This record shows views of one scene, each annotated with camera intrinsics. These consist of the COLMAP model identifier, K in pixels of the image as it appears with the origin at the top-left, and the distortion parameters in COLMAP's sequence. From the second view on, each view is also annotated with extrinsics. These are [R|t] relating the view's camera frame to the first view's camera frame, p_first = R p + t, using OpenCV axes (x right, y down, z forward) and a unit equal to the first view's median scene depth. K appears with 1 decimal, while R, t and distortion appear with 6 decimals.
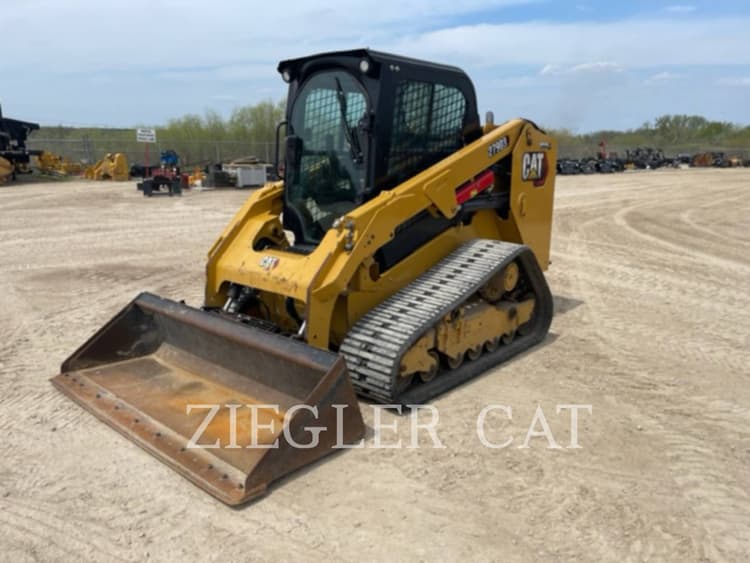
lens RADIAL K [[562.1, 0, 375.0], [0, 562.1, 281.5], [0, 0, 1]] dist [0.006305, 0.002808]
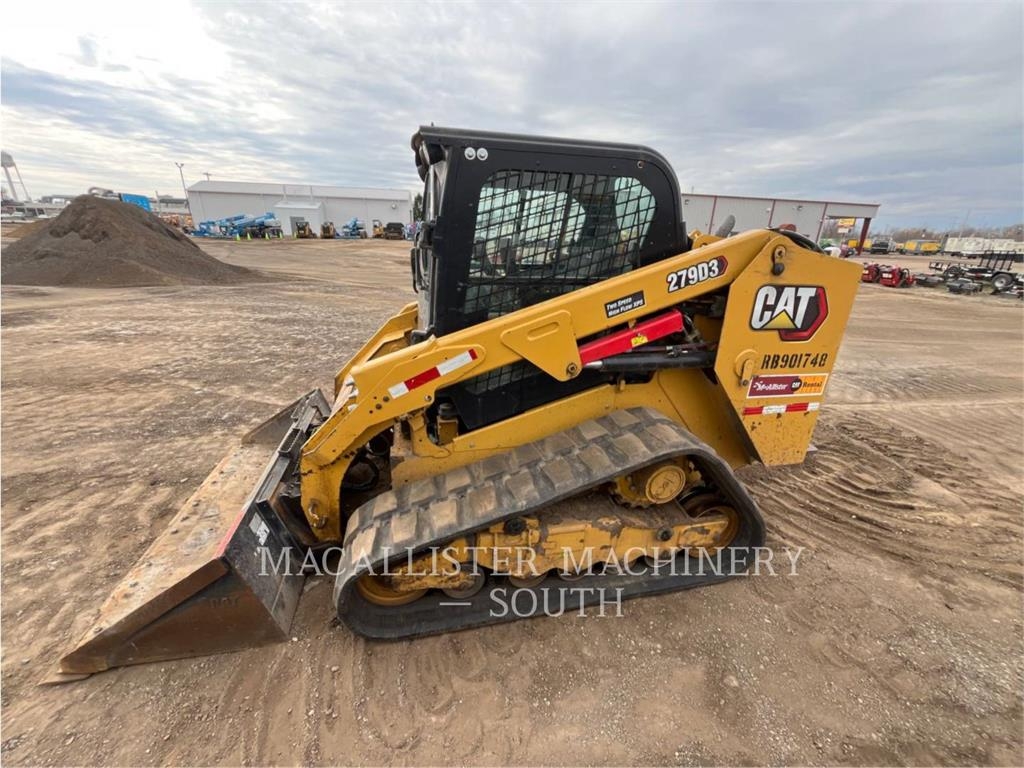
lens RADIAL K [[416.2, 0, 512.0], [0, 416.2, 384.0], [0, 0, 1]] dist [-0.007741, 0.000023]
pose [[0.817863, 0.211765, -0.535029, 0.345432], [-0.152923, 0.976372, 0.152685, -0.171865], [0.554721, -0.043058, 0.830922, 0.533807]]
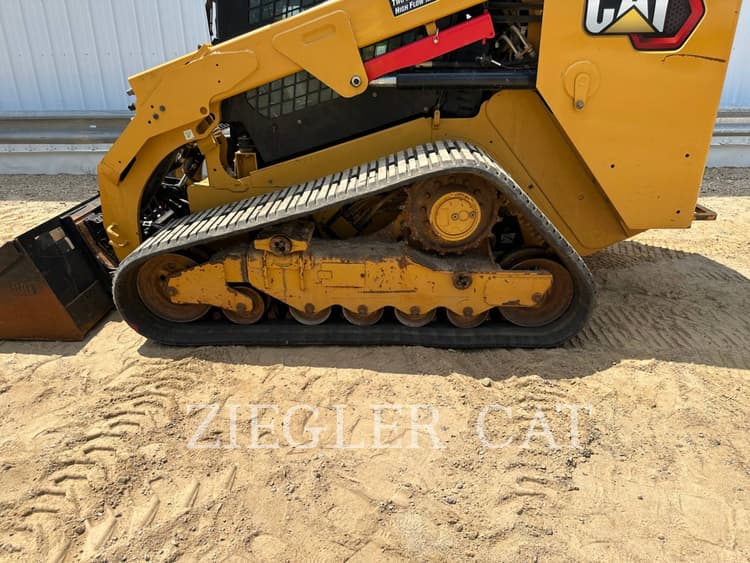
lens RADIAL K [[562.1, 0, 375.0], [0, 562.1, 281.5], [0, 0, 1]] dist [0.006305, 0.002808]
pose [[0.652281, 0.285206, -0.702273, 0.627574], [-0.156352, 0.957211, 0.243519, -0.071446], [0.741676, -0.049041, 0.668963, 0.585551]]
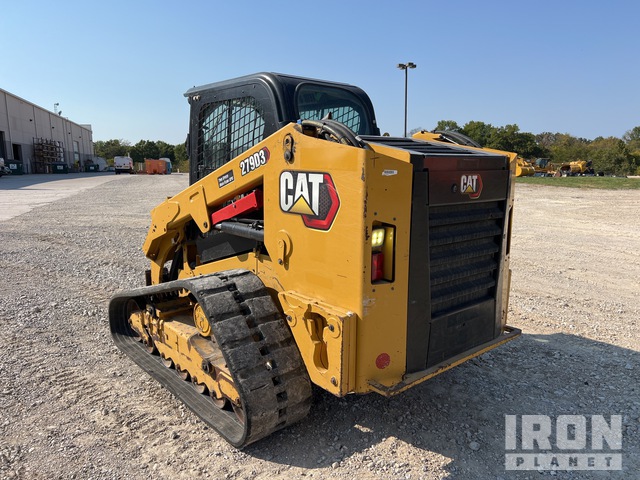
lens RADIAL K [[479.7, 0, 320.0], [0, 479.7, 240.0], [0, 0, 1]] dist [0.006305, 0.002808]
pose [[-0.109473, 0.158613, -0.981253, 0.937484], [-0.229615, 0.956450, 0.180221, -0.296611], [0.967105, 0.245040, -0.068285, 1.238218]]
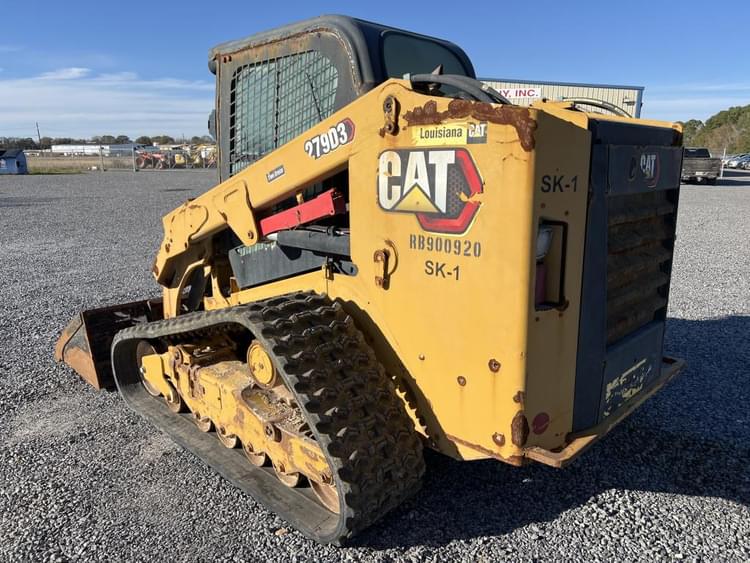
lens RADIAL K [[520.6, 0, 386.2], [0, 520.6, 280.2], [0, 0, 1]] dist [0.010341, 0.001539]
pose [[0.009701, 0.214285, -0.976723, 0.791814], [-0.212345, 0.954933, 0.207396, -0.244129], [0.977147, 0.205391, 0.054766, 1.125872]]
